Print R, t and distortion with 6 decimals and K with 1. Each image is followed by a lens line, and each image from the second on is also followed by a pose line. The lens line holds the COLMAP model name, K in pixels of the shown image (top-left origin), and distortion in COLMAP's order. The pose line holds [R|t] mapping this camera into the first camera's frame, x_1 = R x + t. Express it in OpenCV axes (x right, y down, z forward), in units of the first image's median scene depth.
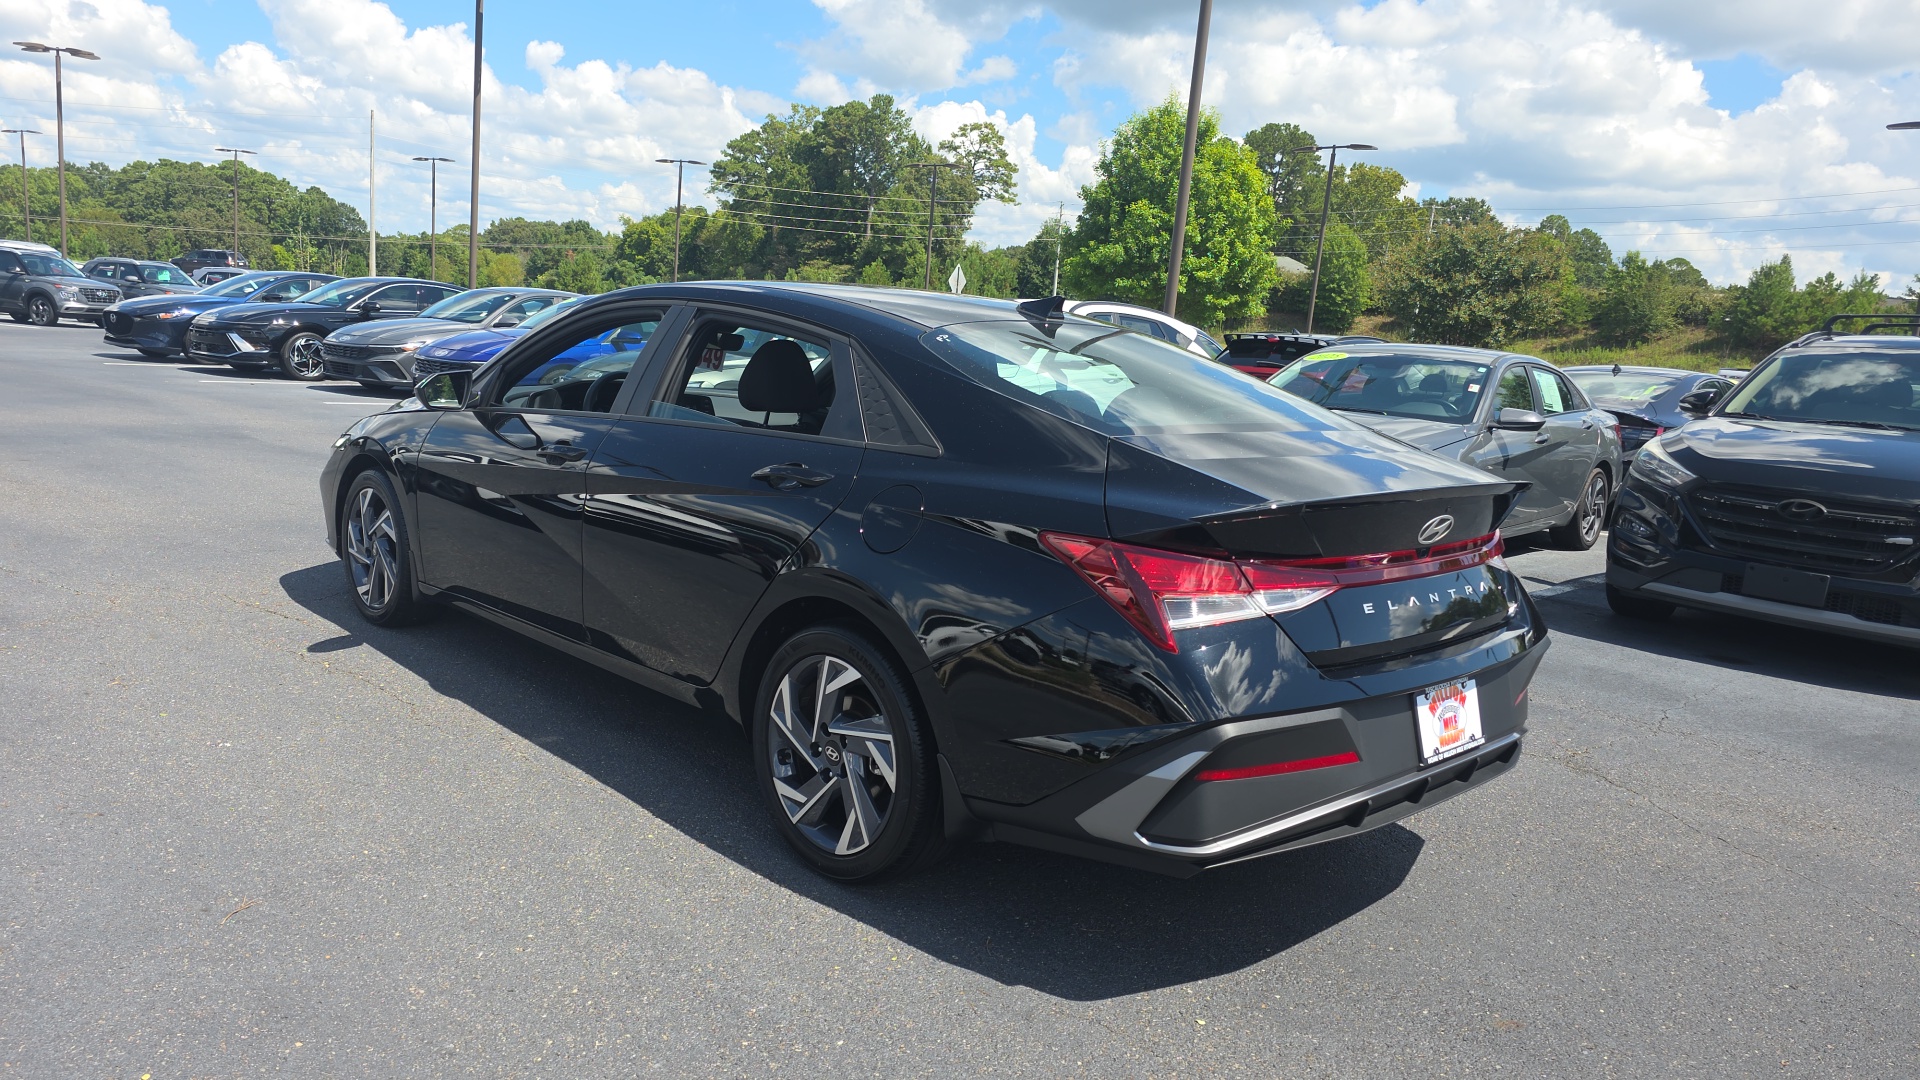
lens RADIAL K [[1307.7, 0, 878.7], [0, 1307.7, 554.4], [0, 0, 1]] dist [0.039161, -0.046330]
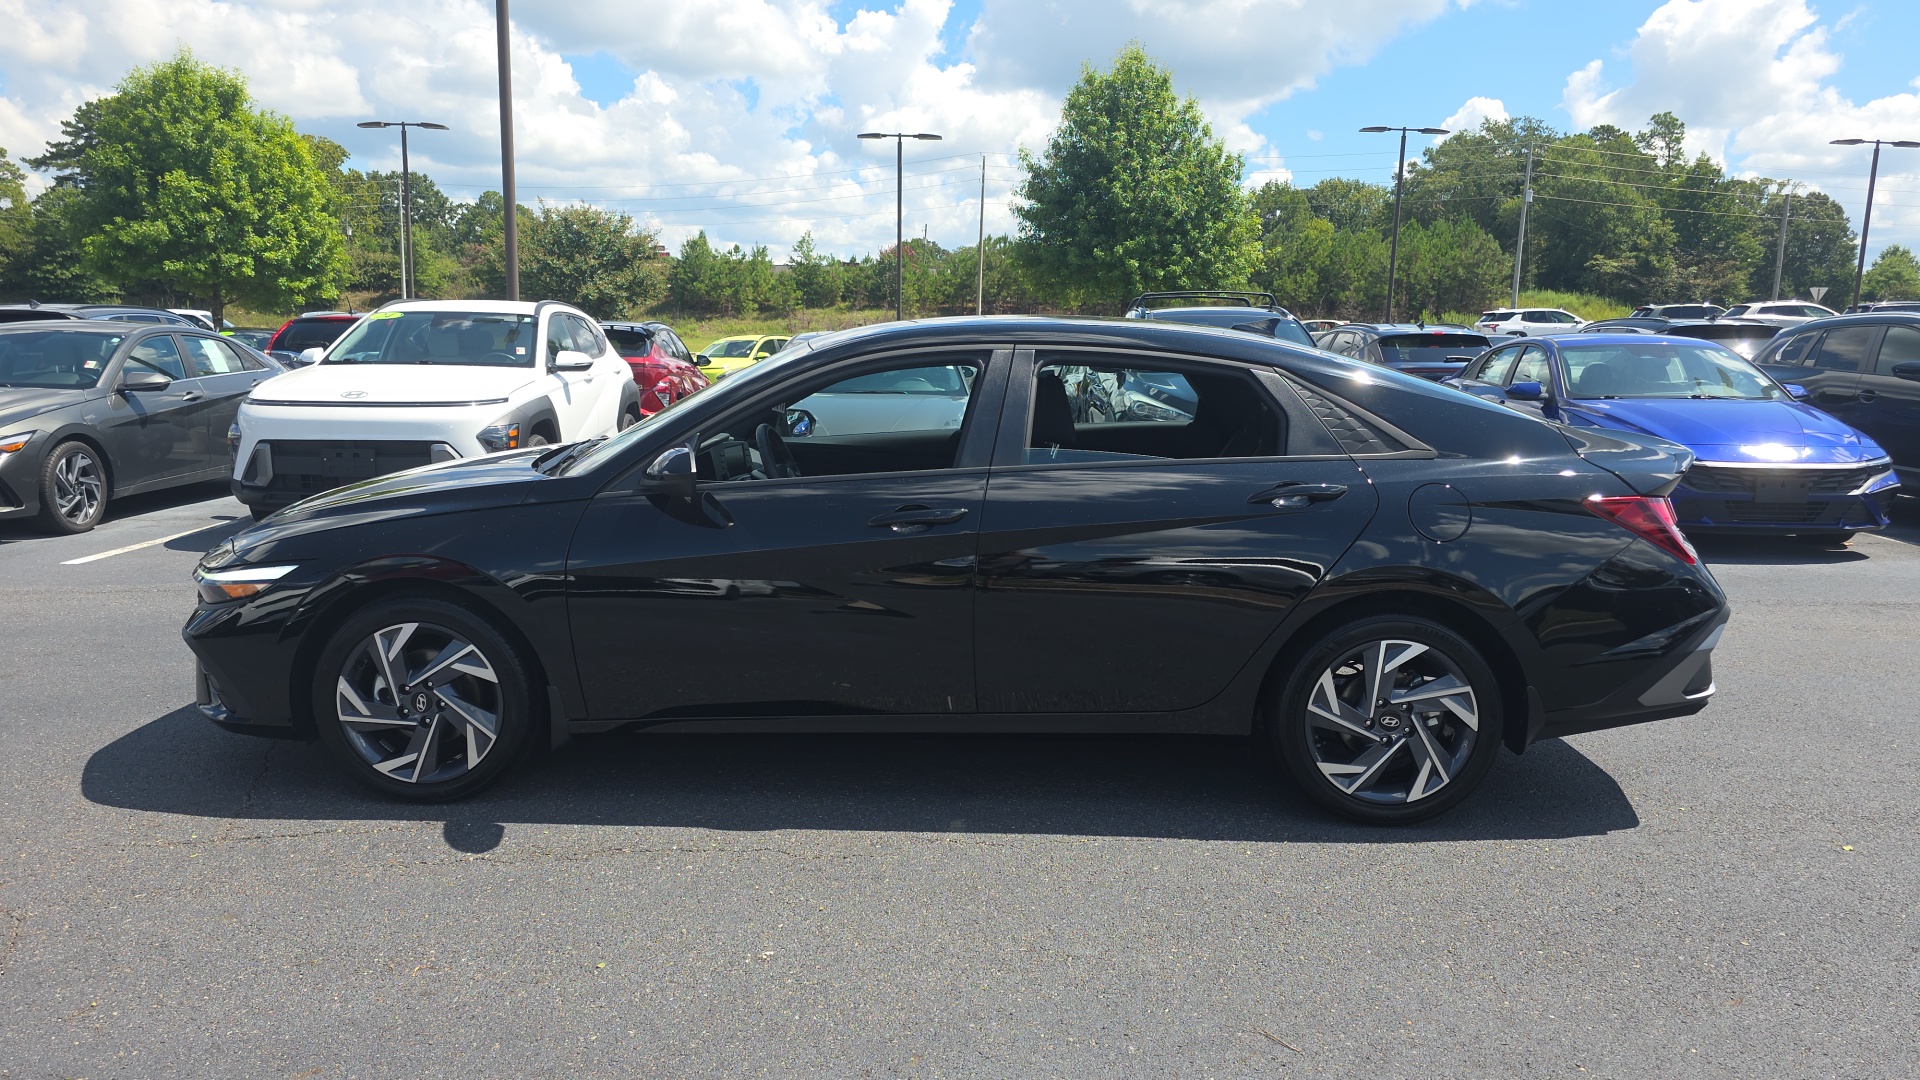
lens RADIAL K [[1297.9, 0, 960.0], [0, 1297.9, 540.0], [0, 0, 1]] dist [0.037039, -0.044050]
pose [[0.679344, -0.170776, 0.713671, -0.106150], [0.162062, 0.983445, 0.081064, -0.015908], [-0.715701, 0.060588, 0.695774, 0.043288]]
